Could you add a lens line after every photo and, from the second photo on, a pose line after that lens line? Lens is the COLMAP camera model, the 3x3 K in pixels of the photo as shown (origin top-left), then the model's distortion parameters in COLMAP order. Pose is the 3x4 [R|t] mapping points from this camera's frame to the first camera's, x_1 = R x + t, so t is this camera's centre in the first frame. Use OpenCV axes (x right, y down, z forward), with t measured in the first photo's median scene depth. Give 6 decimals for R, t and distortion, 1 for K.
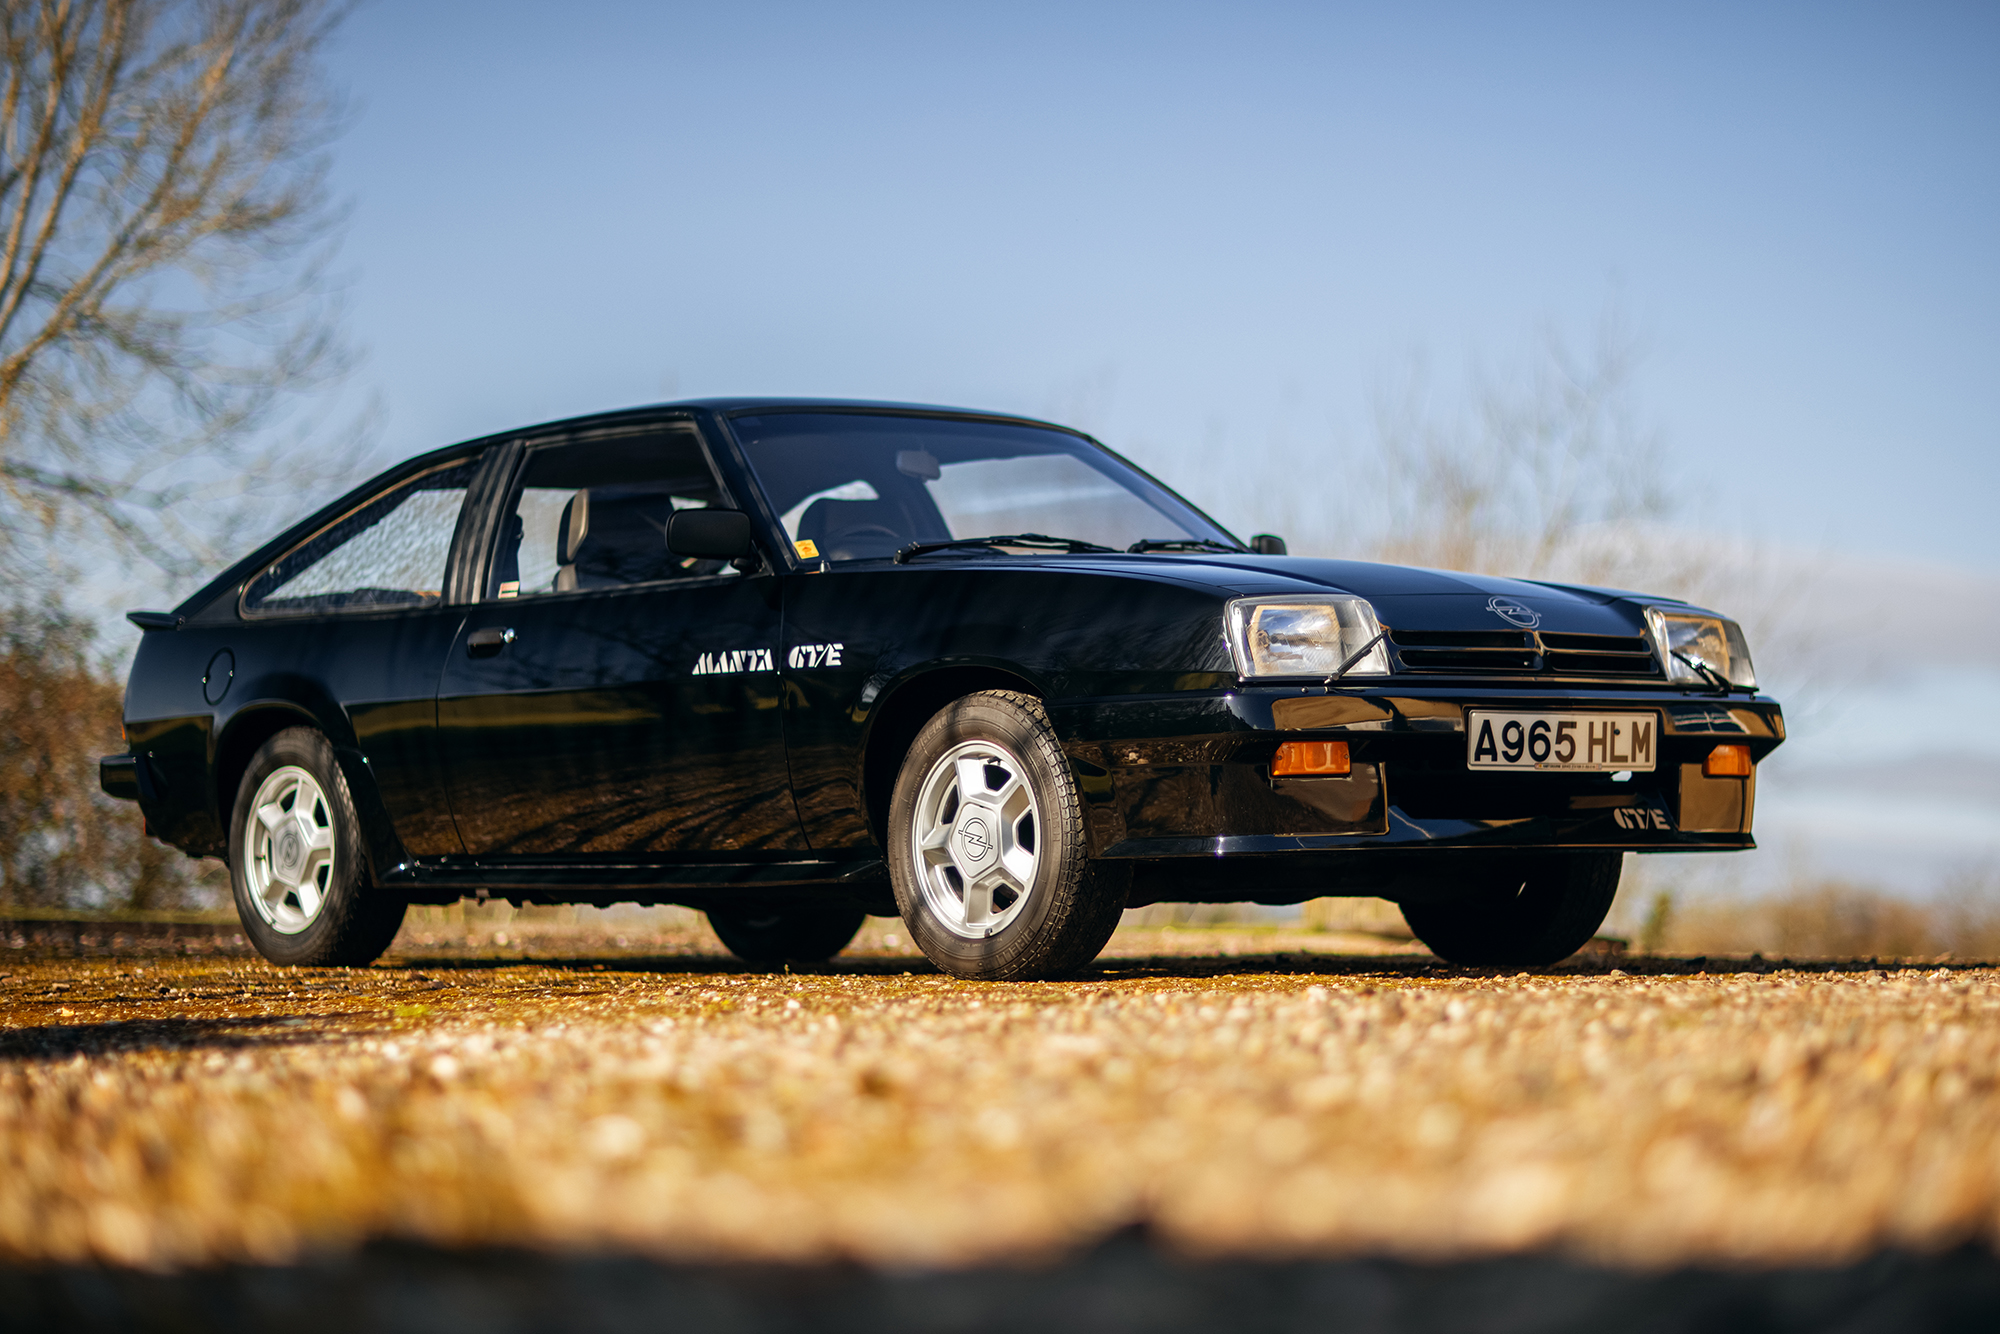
lens RADIAL K [[5143.3, 0, 1000.0], [0, 5143.3, 667.0], [0, 0, 1]] dist [0.074161, 0.578509]
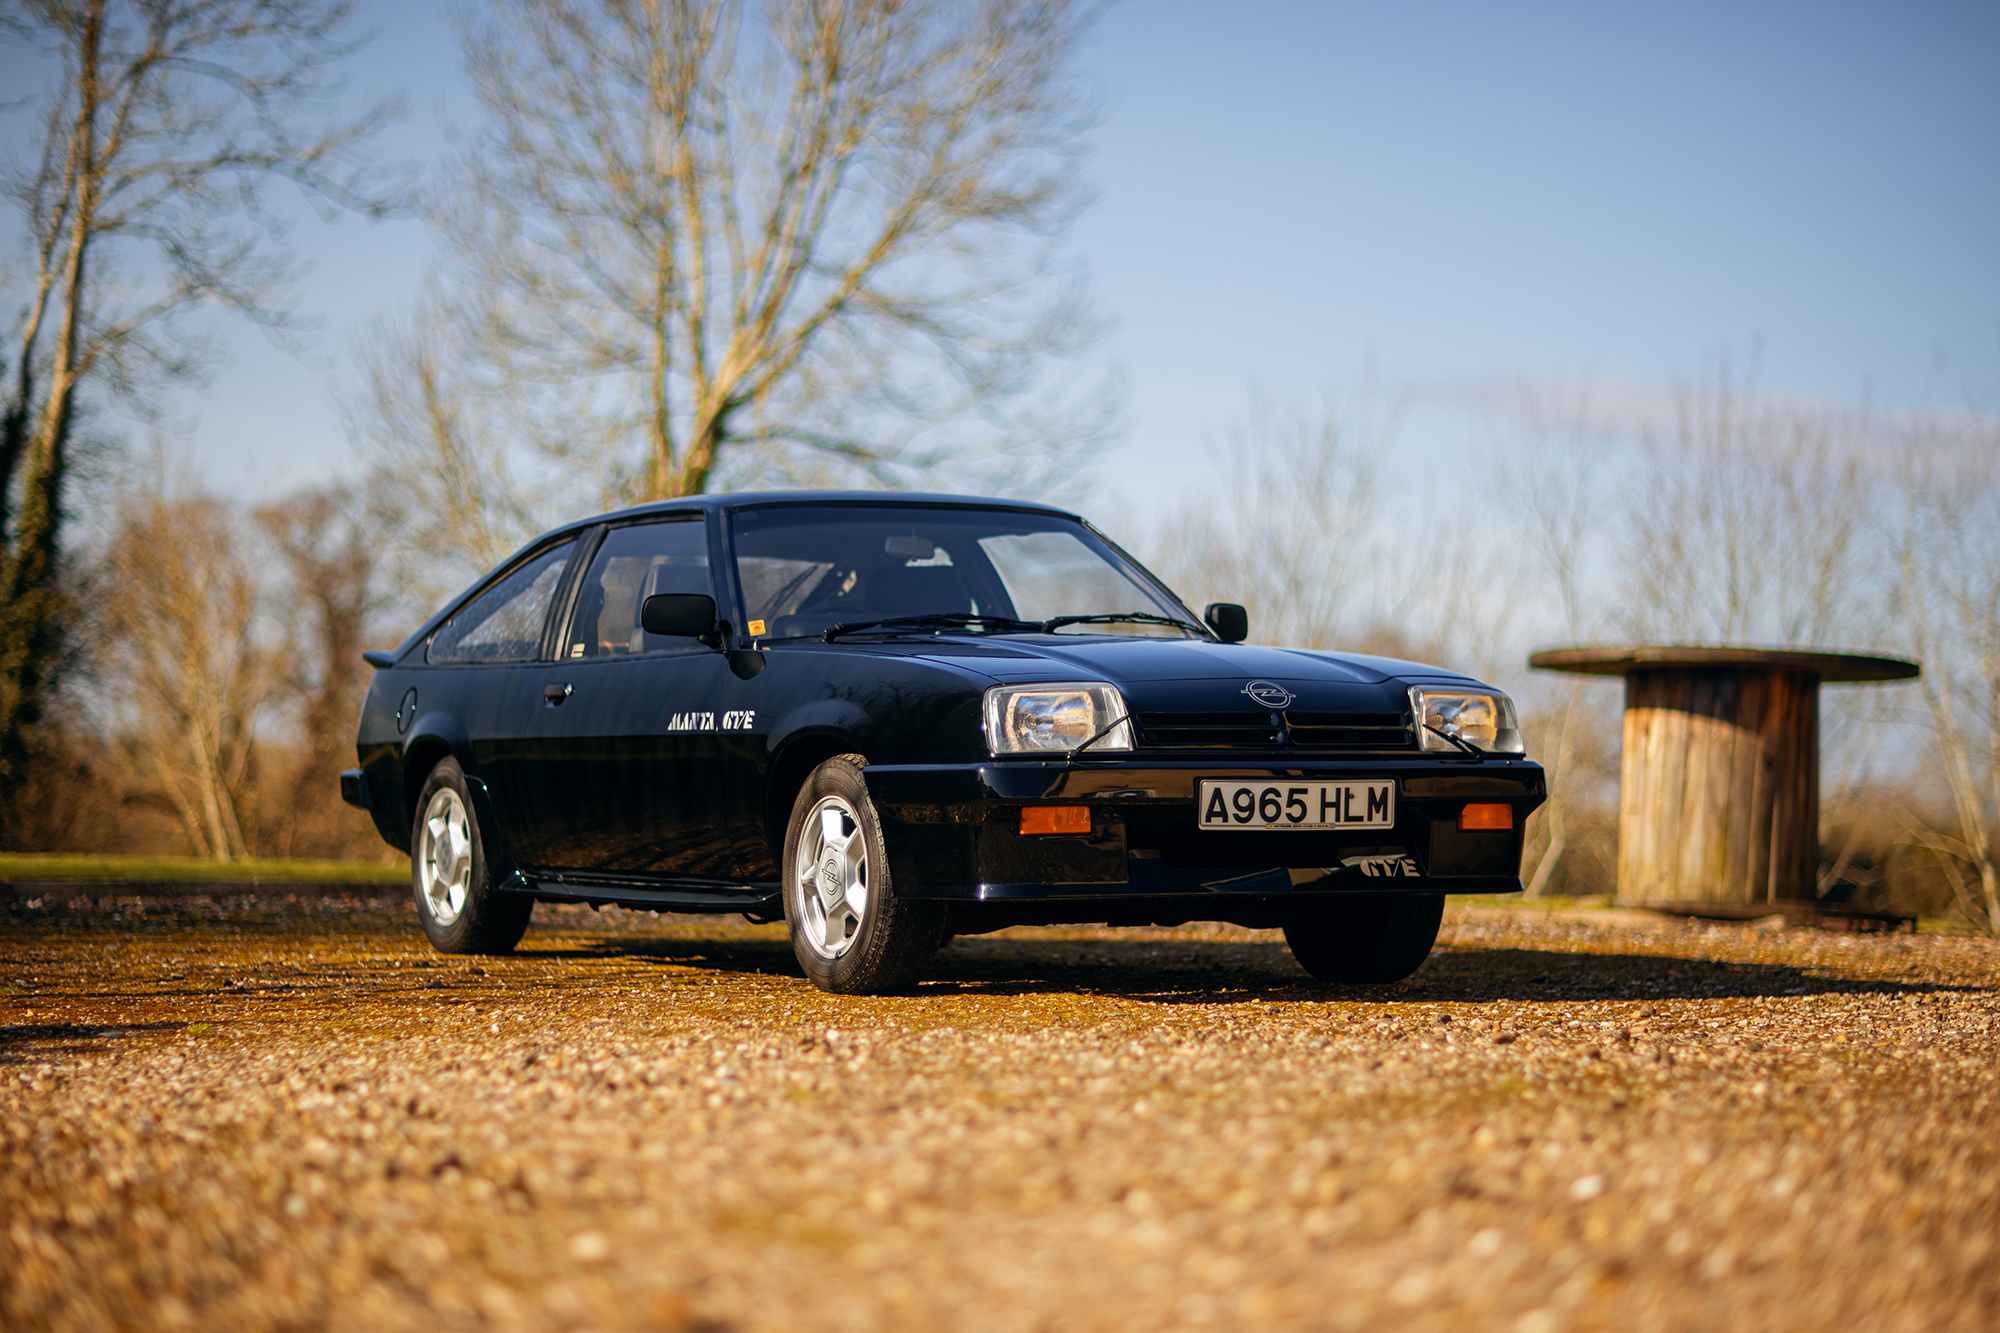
lens RADIAL K [[5143.3, 0, 1000.0], [0, 5143.3, 666.5], [0, 0, 1]] dist [0.074161, 0.578509]
pose [[0.966313, 0.007758, -0.257251, 0.343427], [-0.000094, 0.999556, 0.029791, -0.052044], [0.257368, -0.028763, 0.965885, -0.160848]]
